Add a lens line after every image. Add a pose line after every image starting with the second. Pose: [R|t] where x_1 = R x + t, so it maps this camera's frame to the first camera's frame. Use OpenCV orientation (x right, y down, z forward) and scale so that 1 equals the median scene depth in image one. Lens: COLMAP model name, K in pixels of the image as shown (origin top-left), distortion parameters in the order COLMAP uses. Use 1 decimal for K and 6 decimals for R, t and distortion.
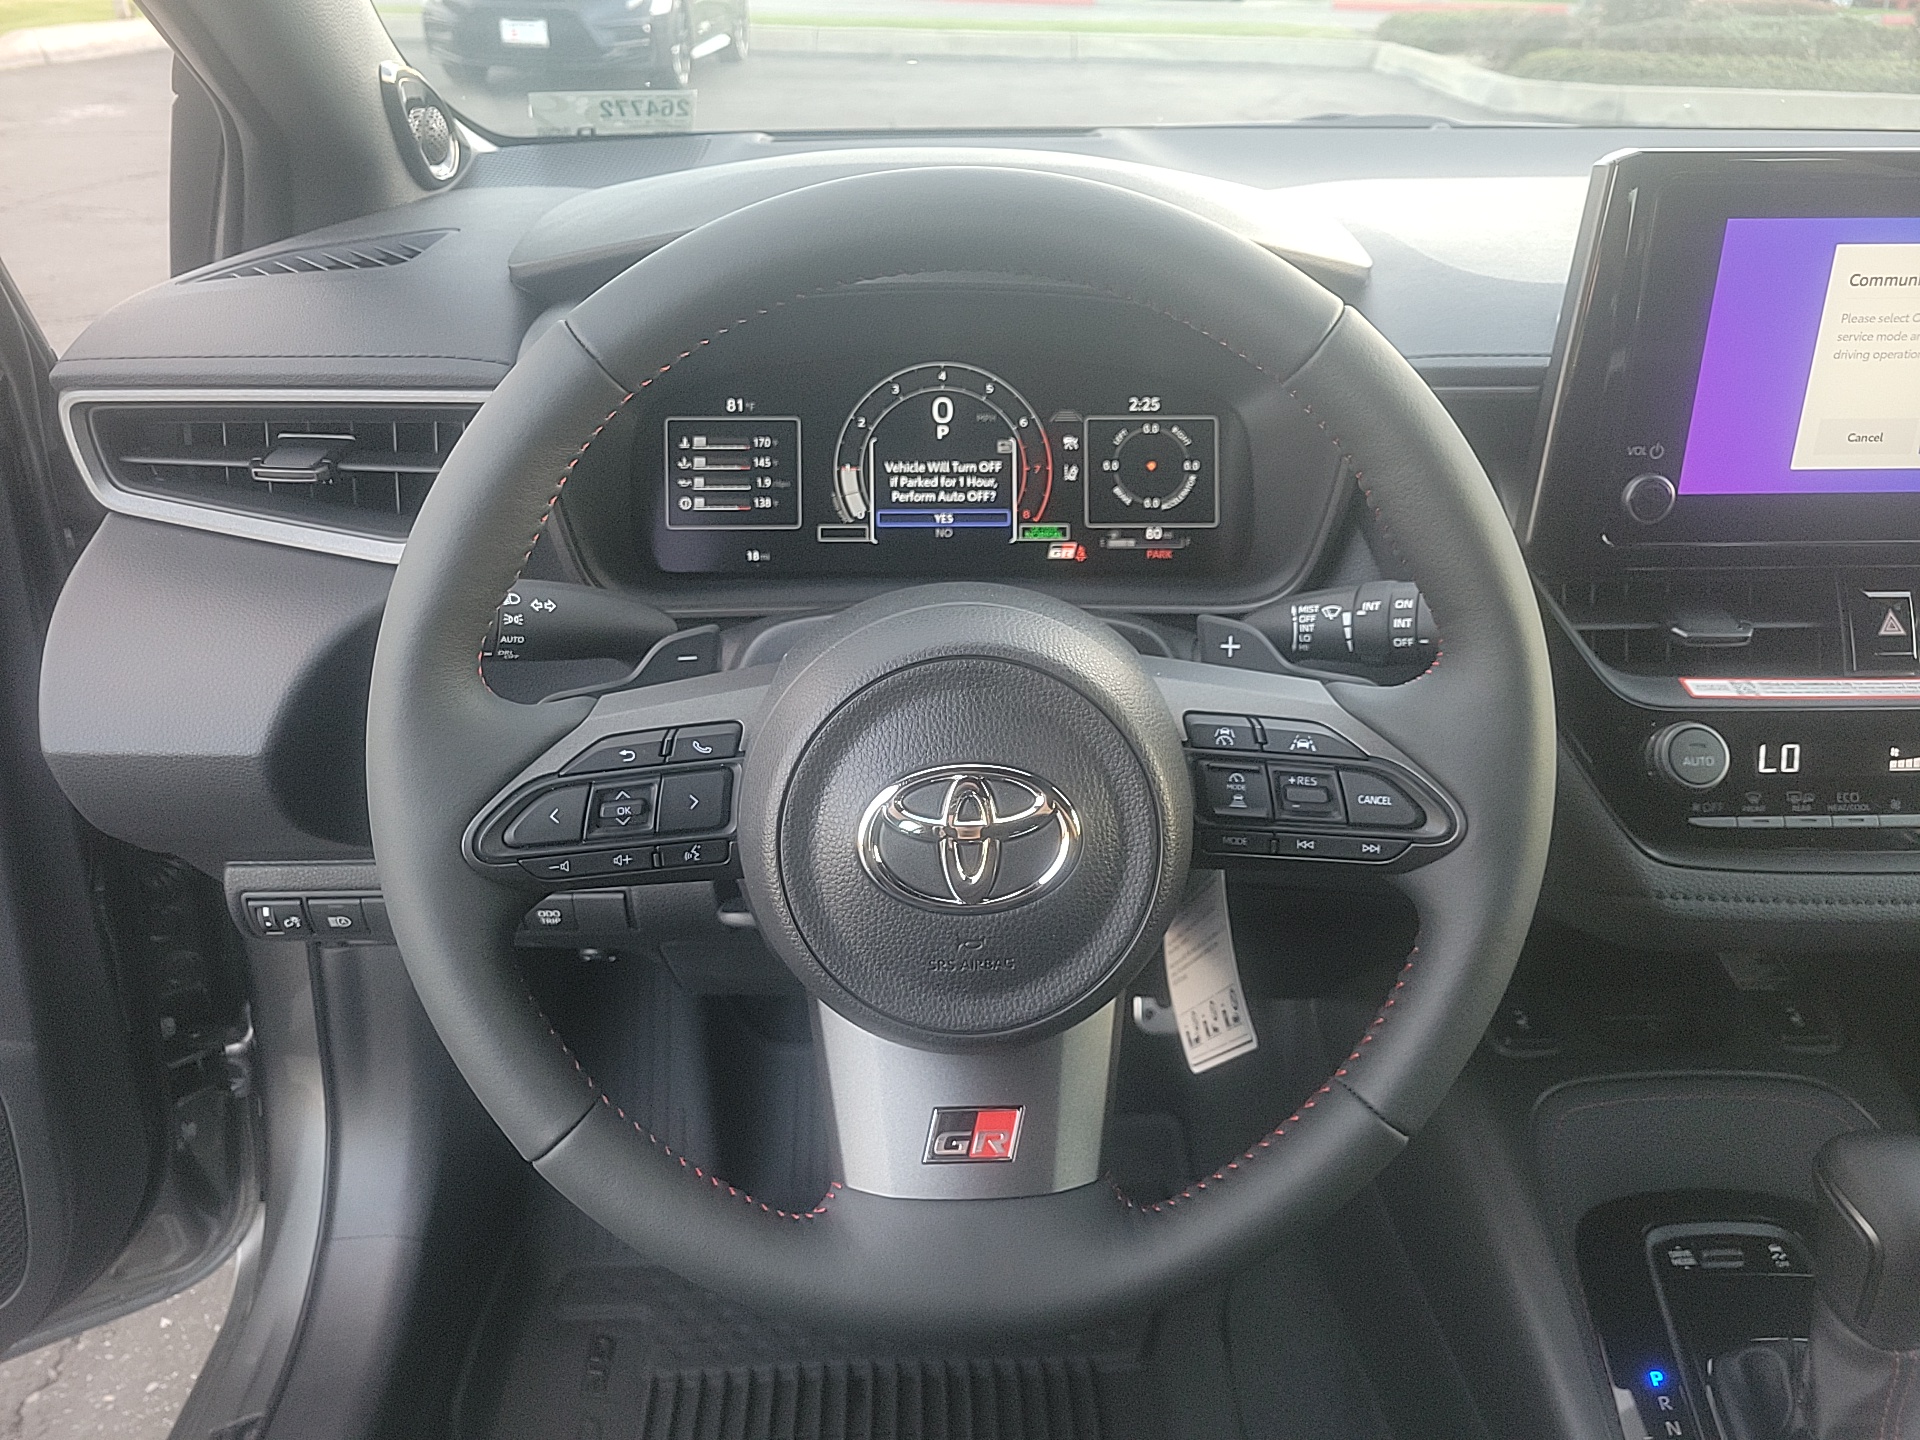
lens RADIAL K [[1477.3, 0, 957.2], [0, 1477.3, 709.7], [0, 0, 1]] dist [0.017848, -0.003516]
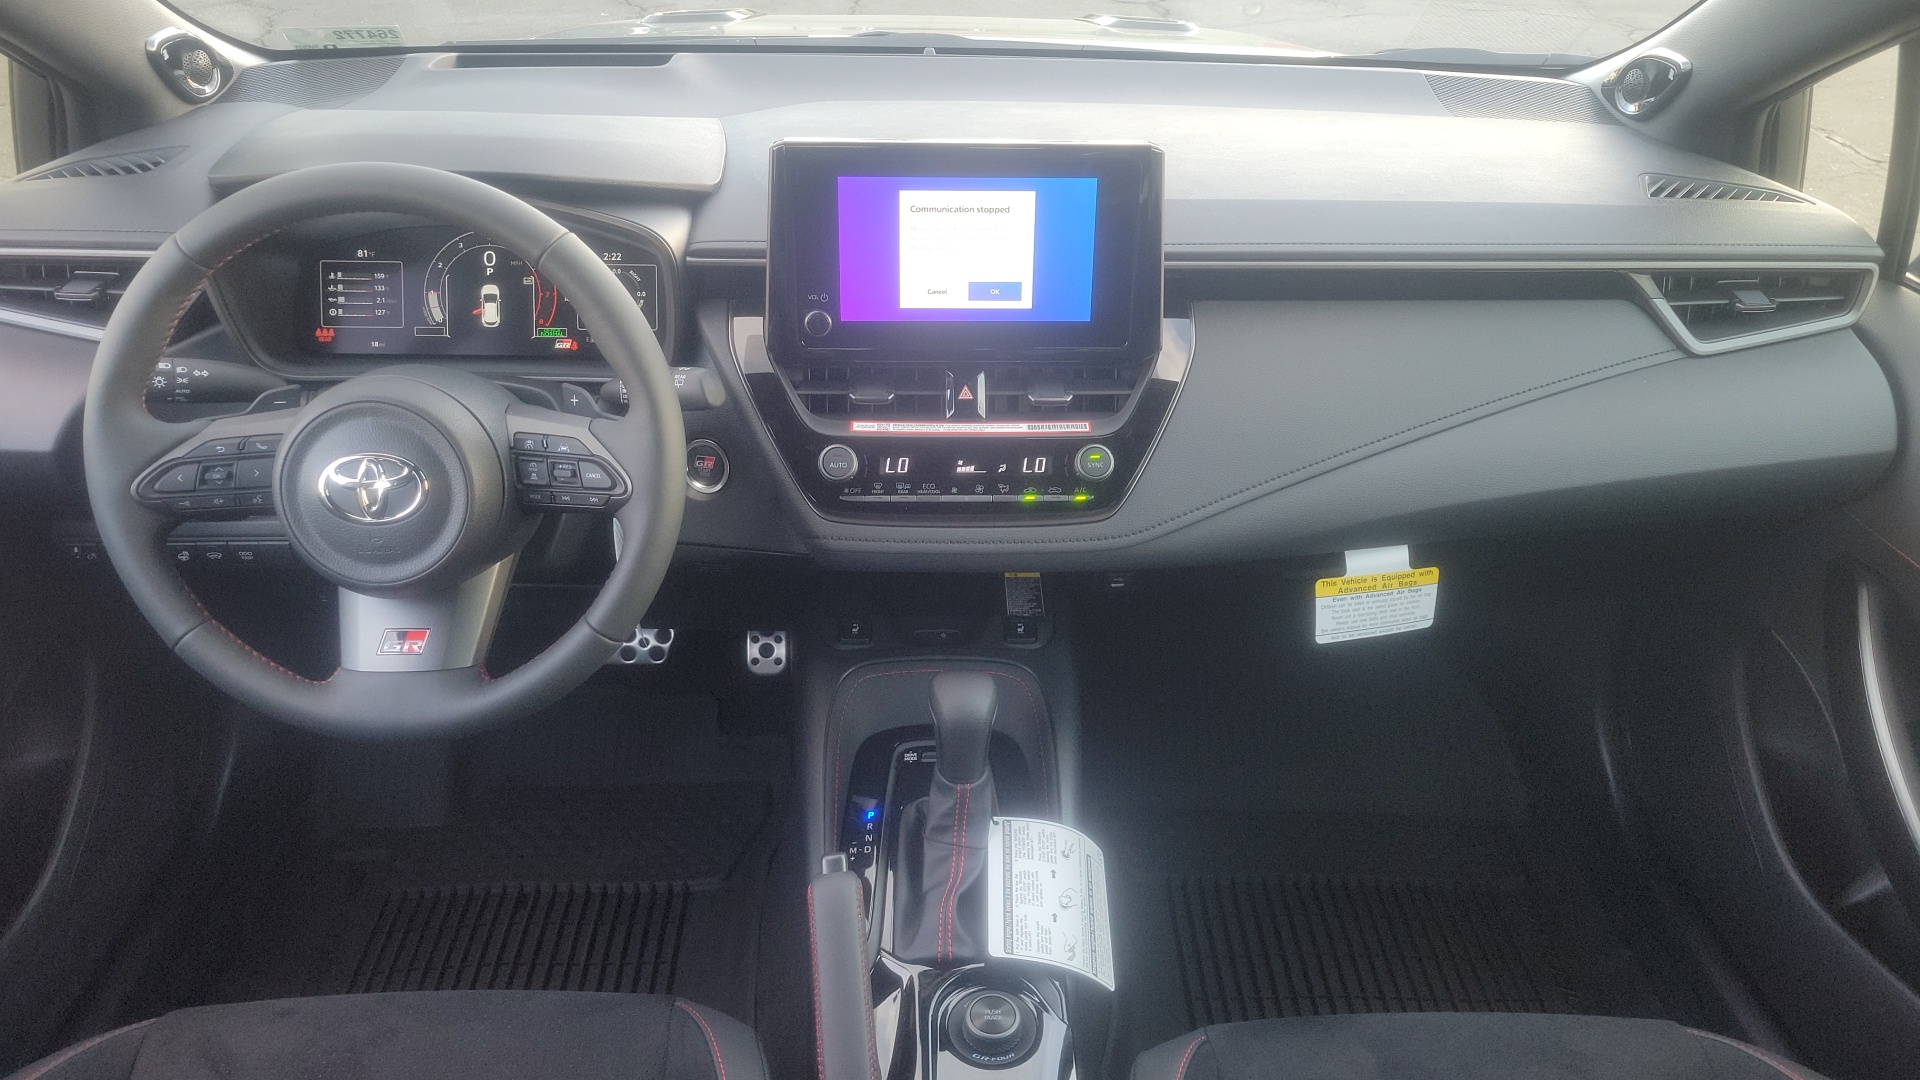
lens RADIAL K [[1485.9, 0, 988.6], [0, 1485.9, 539.0], [0, 0, 1]] dist [0.024212, -0.010517]
pose [[0.999799, 0.009744, 0.017522, 0.540854], [-0.010466, 0.999079, 0.041603, 0.039390], [-0.017100, -0.041778, 0.998981, -0.724142]]
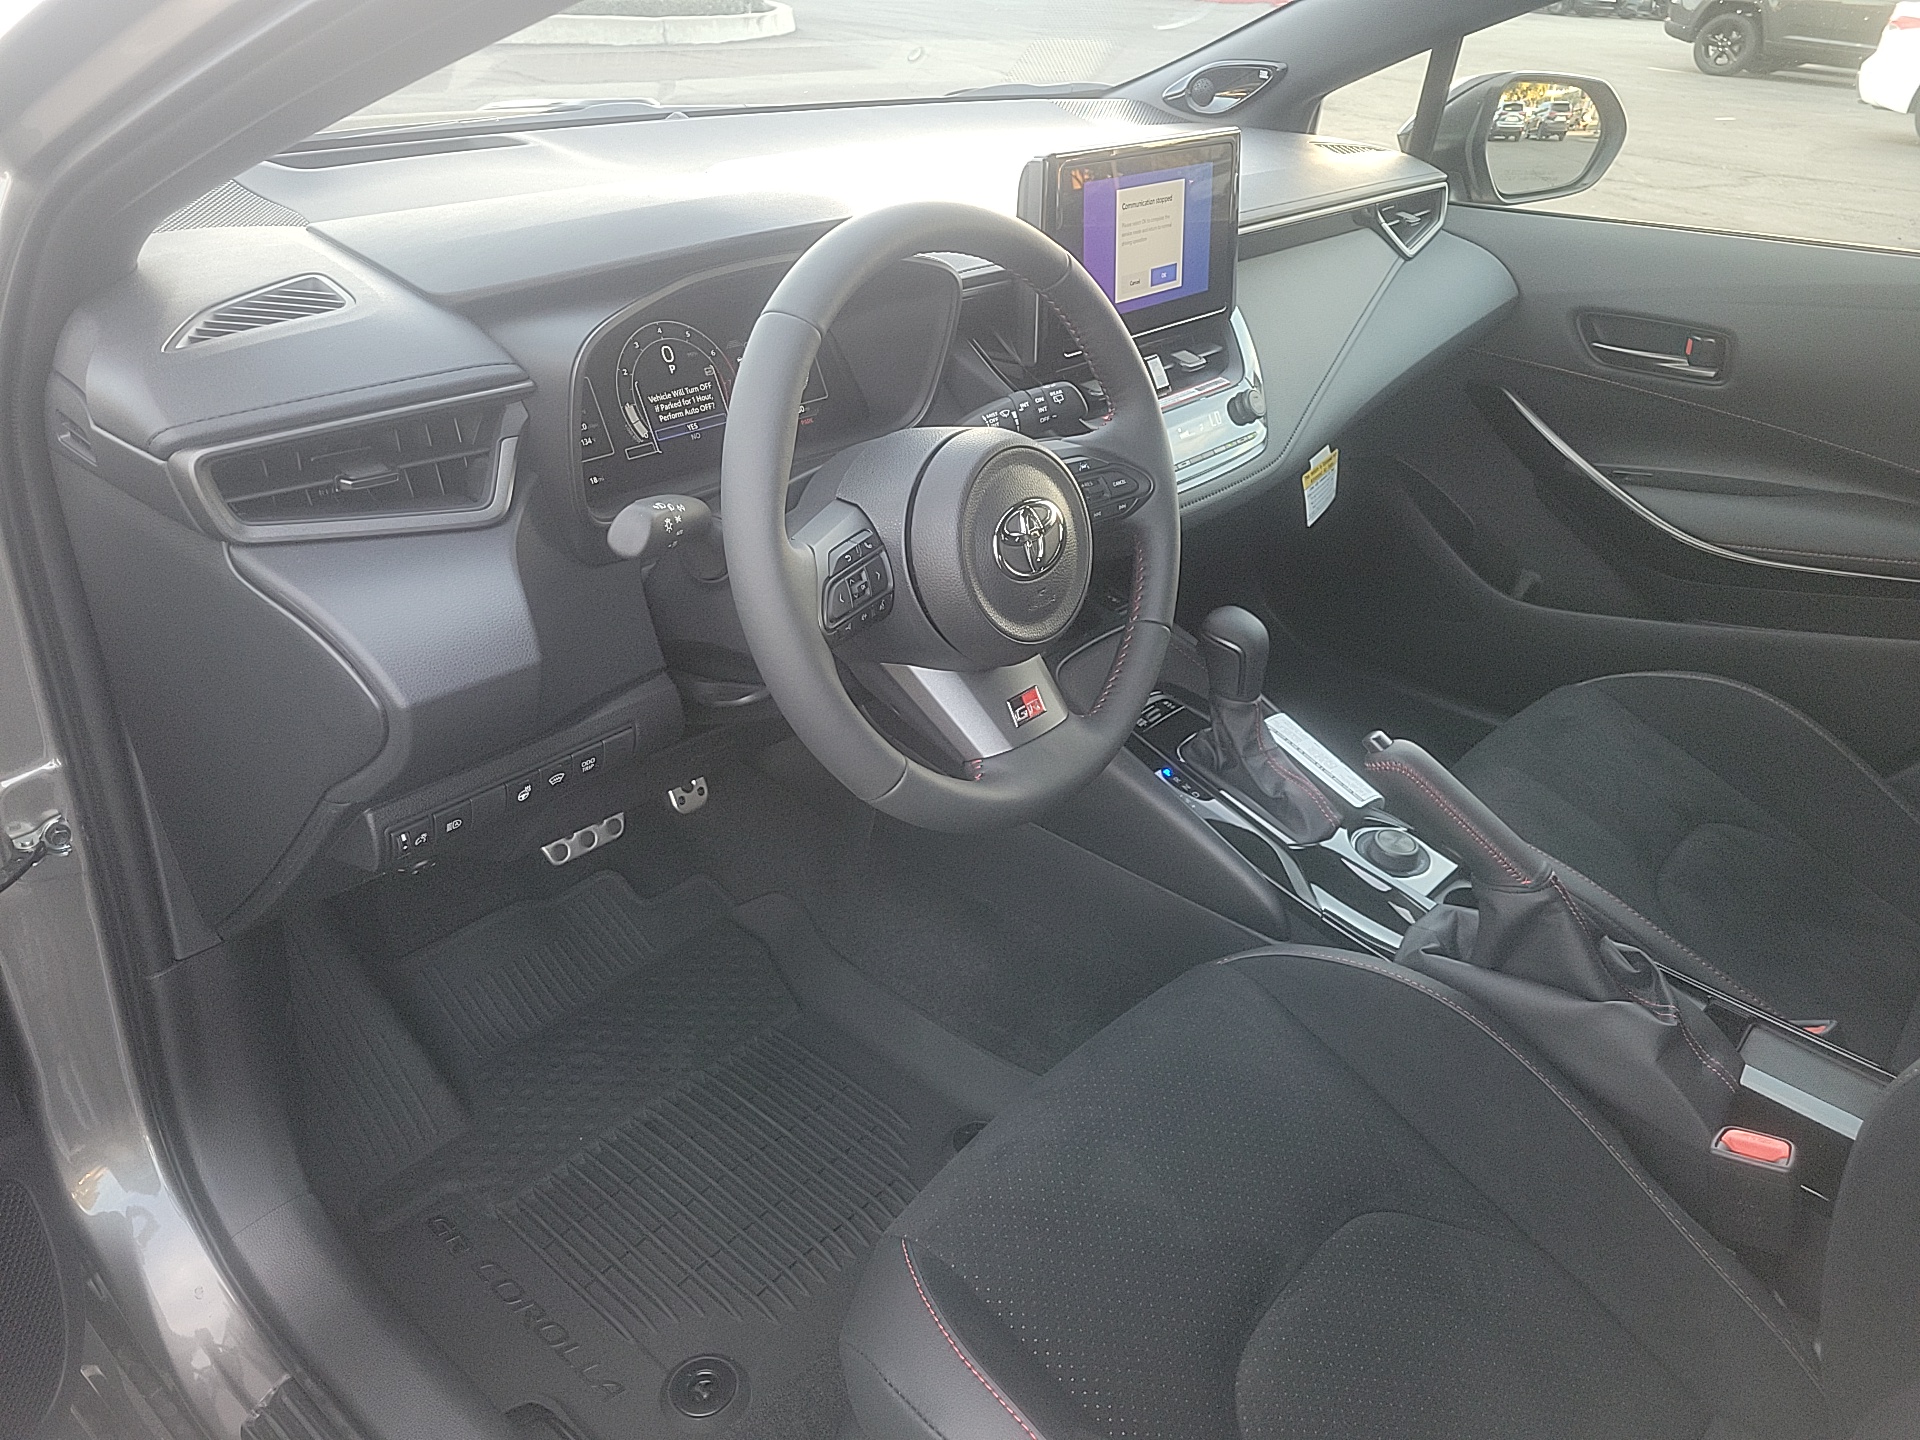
lens RADIAL K [[1477.3, 0, 985.5], [0, 1477.3, 705.5], [0, 0, 1]] dist [0.017848, -0.003516]
pose [[0.664852, -0.329419, 0.670414, -0.909543], [0.292461, 0.940651, 0.172170, -0.038270], [-0.687341, 0.081602, 0.721736, -0.236812]]
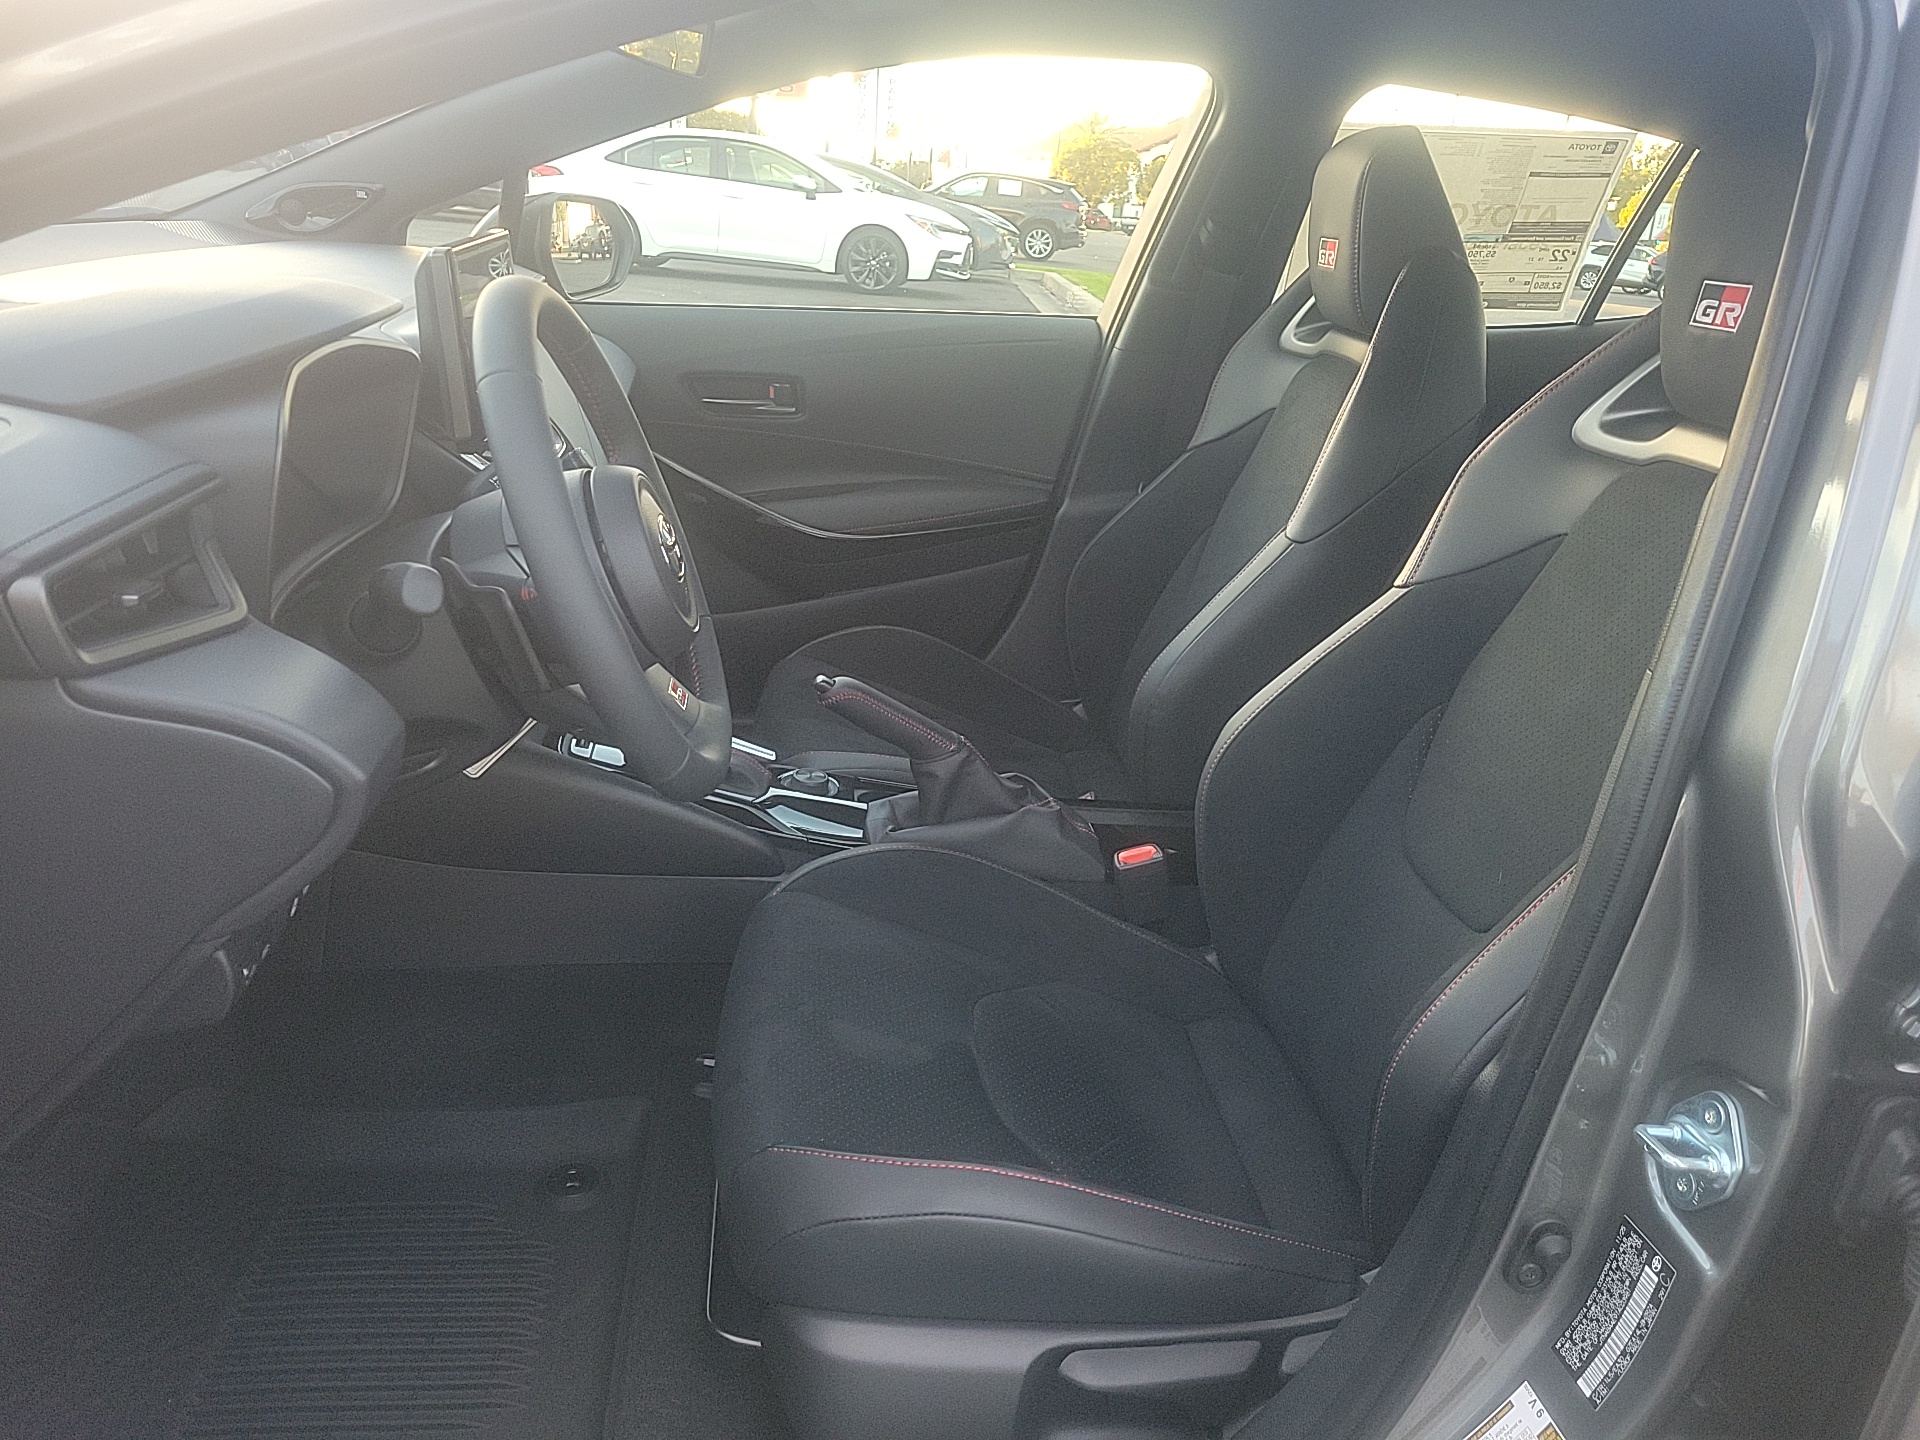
lens RADIAL K [[1477.3, 0, 968.9], [0, 1477.3, 723.8], [0, 0, 1]] dist [0.017848, -0.003516]
pose [[-0.116628, -0.361904, 0.924891, -1.496746], [0.371339, 0.847816, 0.378570, -0.251999], [-0.921144, 0.387600, 0.035510, 0.376029]]
